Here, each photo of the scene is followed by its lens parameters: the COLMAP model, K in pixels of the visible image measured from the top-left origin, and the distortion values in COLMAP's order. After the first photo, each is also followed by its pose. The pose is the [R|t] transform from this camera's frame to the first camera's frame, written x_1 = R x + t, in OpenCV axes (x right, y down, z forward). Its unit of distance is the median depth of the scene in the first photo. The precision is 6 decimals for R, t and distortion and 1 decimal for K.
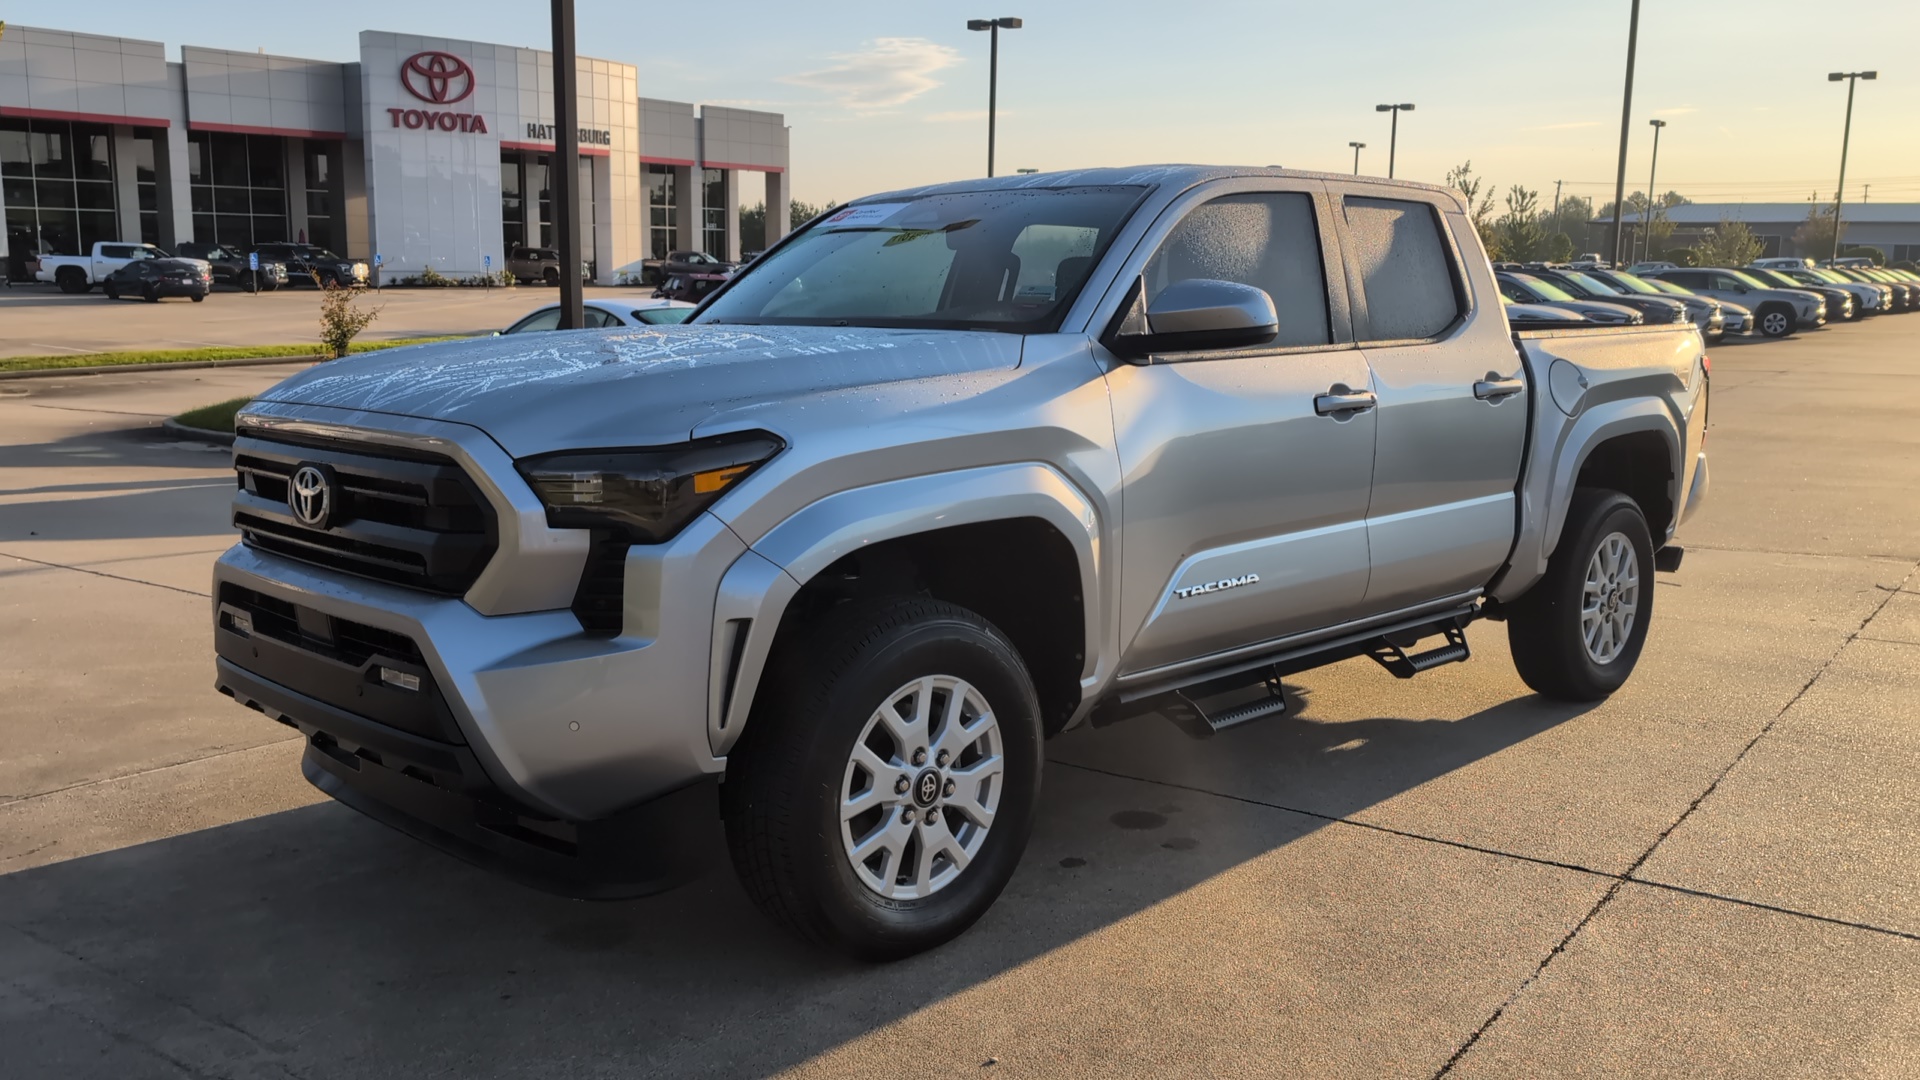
lens RADIAL K [[1633.4, 0, 962.8], [0, 1633.4, 542.2], [0, 0, 1]] dist [0.019274, -0.010008]
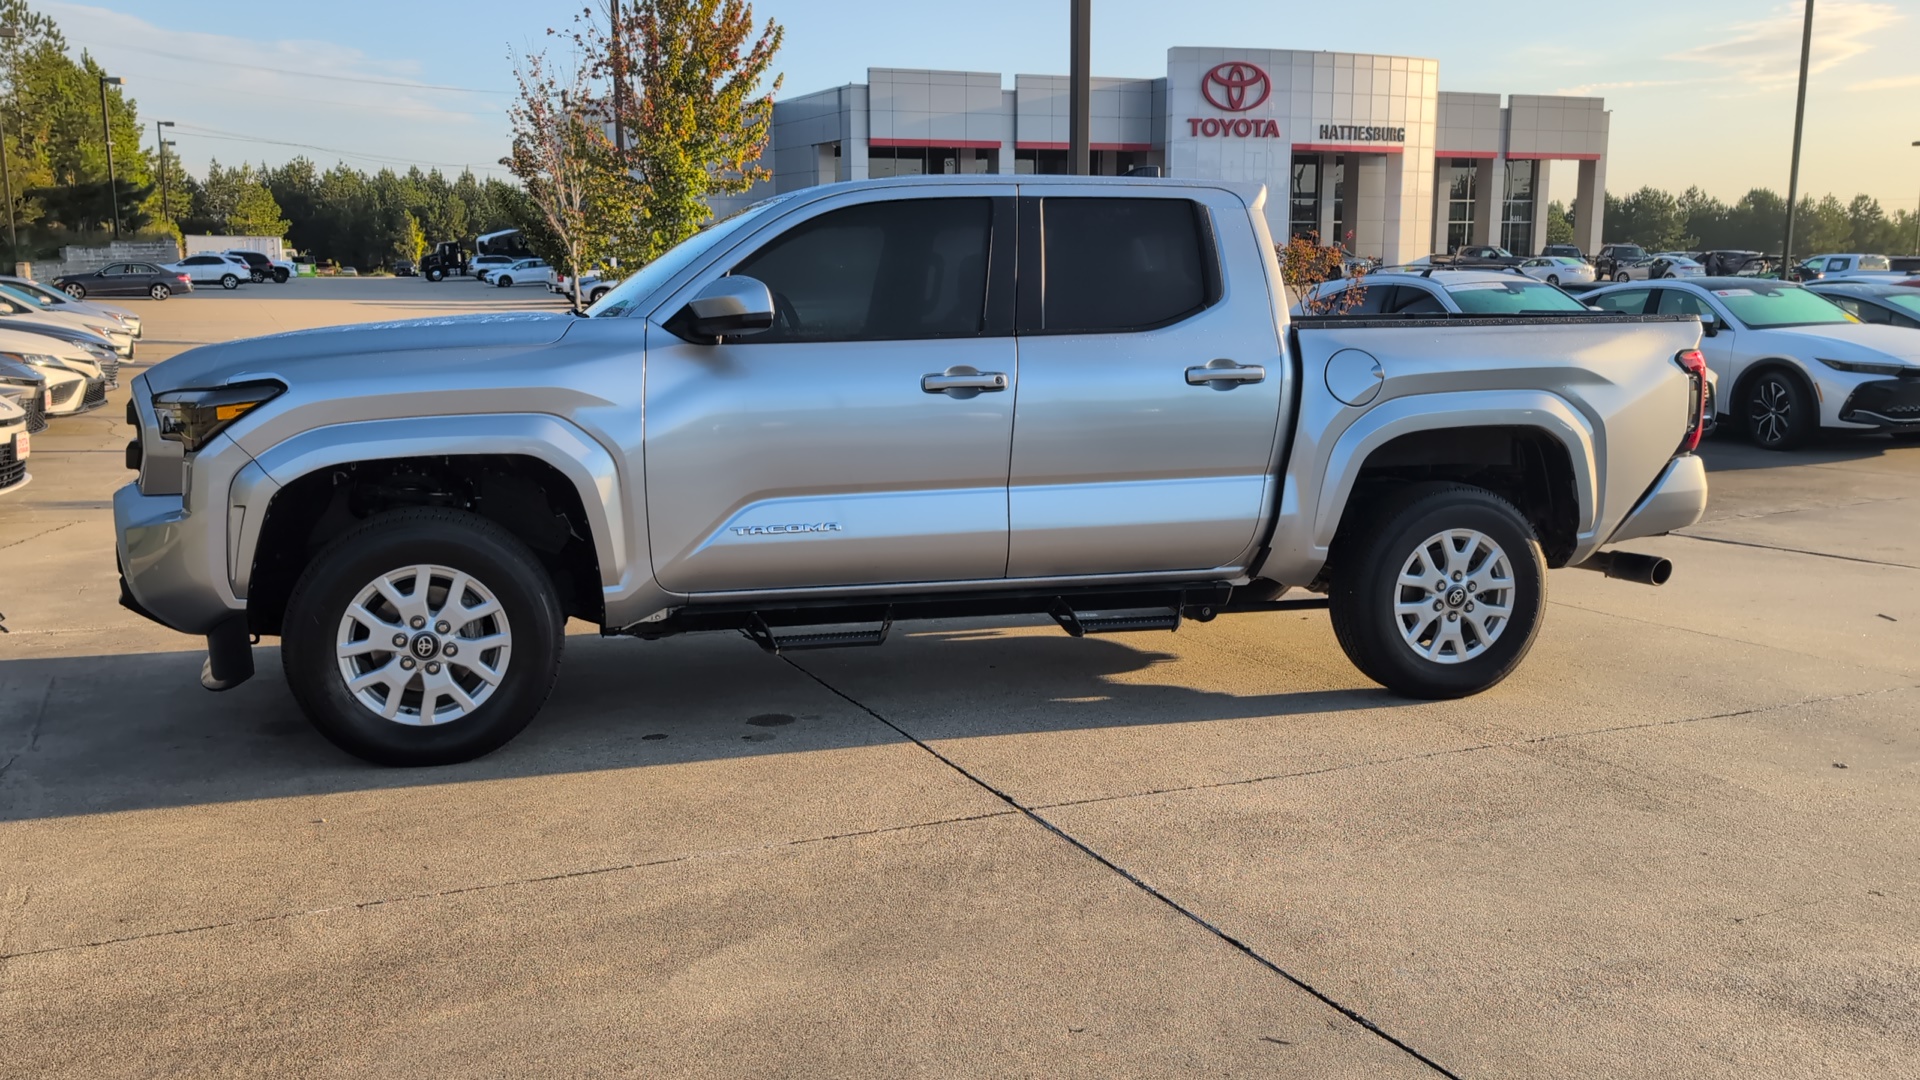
lens RADIAL K [[1633.4, 0, 962.8], [0, 1633.4, 542.2], [0, 0, 1]] dist [0.019274, -0.010008]
pose [[0.871819, 0.068432, -0.485024, 0.060588], [-0.067657, 0.997525, 0.019129, 0.000307], [0.485132, 0.016138, 0.874292, 0.000344]]
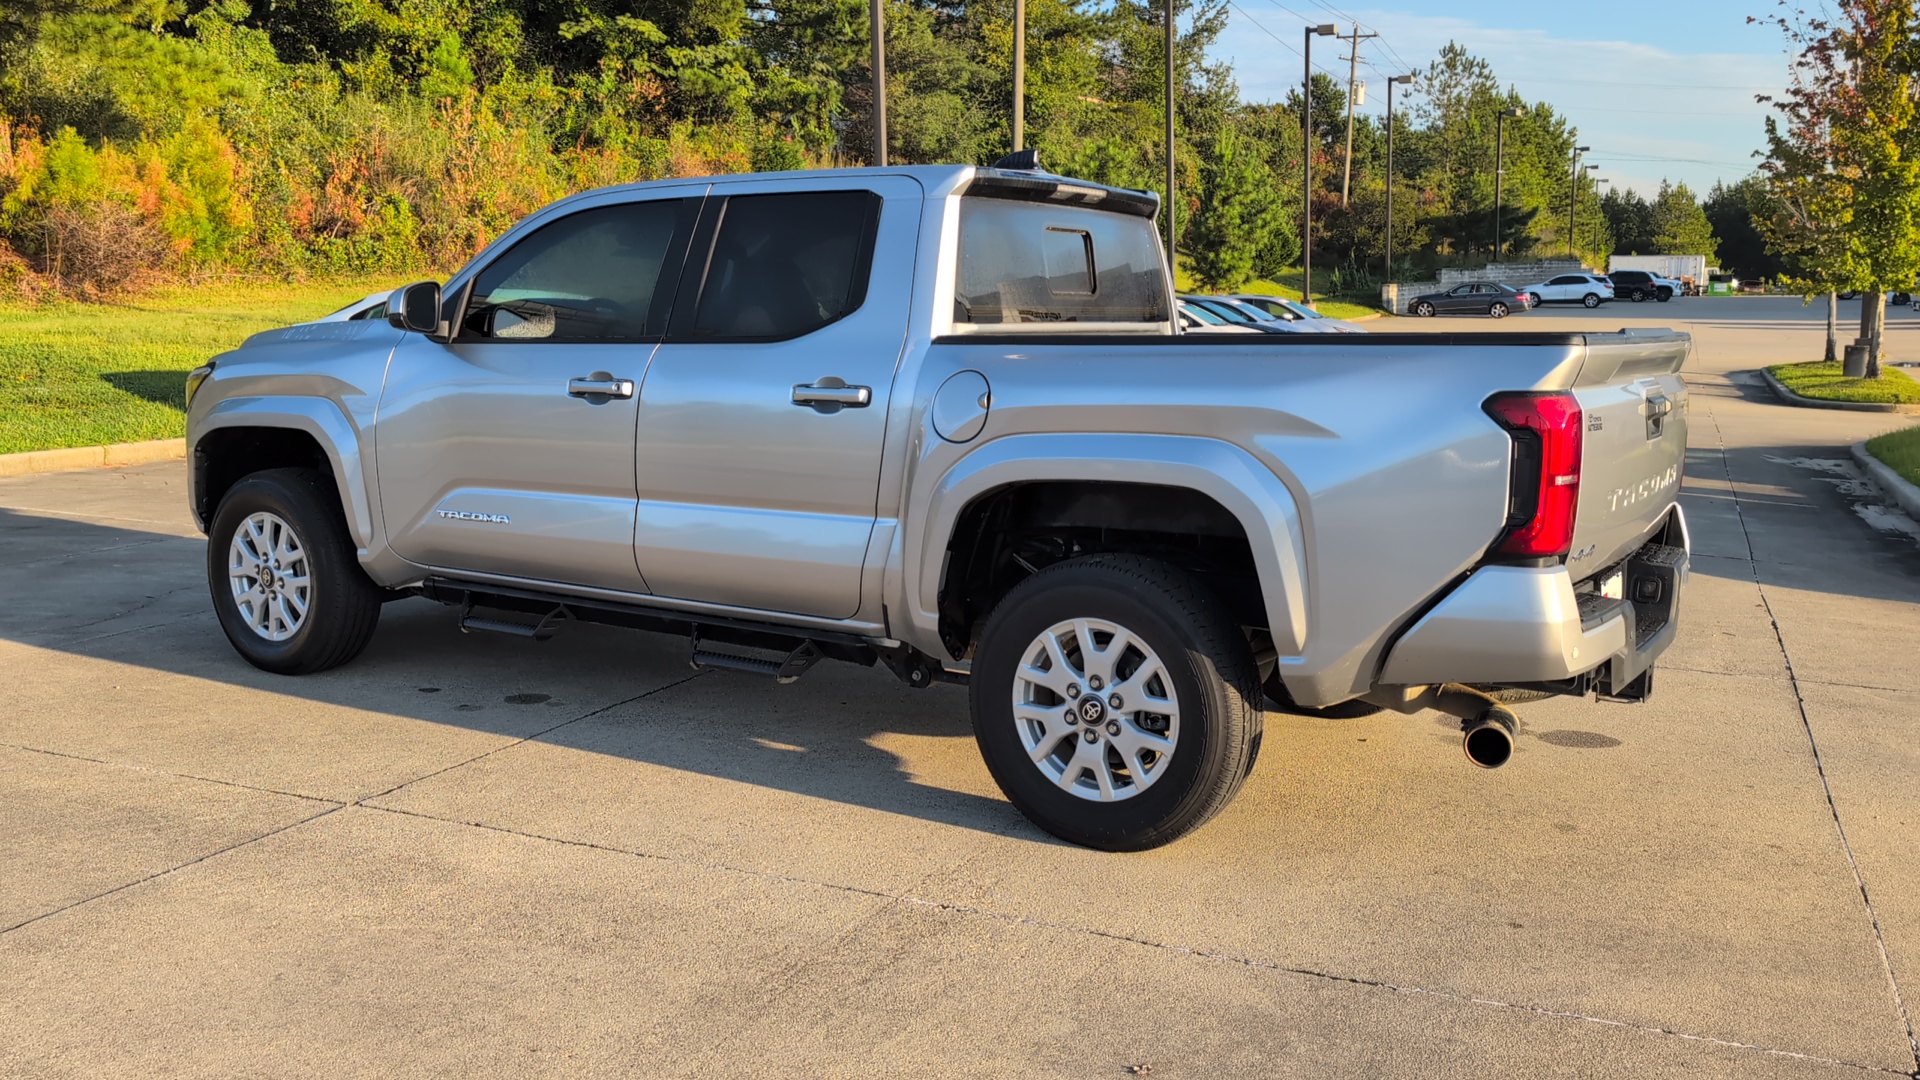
lens RADIAL K [[1633.4, 0, 962.8], [0, 1633.4, 542.2], [0, 0, 1]] dist [0.019274, -0.010008]
pose [[0.205226, 0.133292, -0.969596, 0.106201], [-0.147426, 0.983589, 0.104011, -0.010384], [0.967547, 0.121598, 0.221509, 0.077118]]
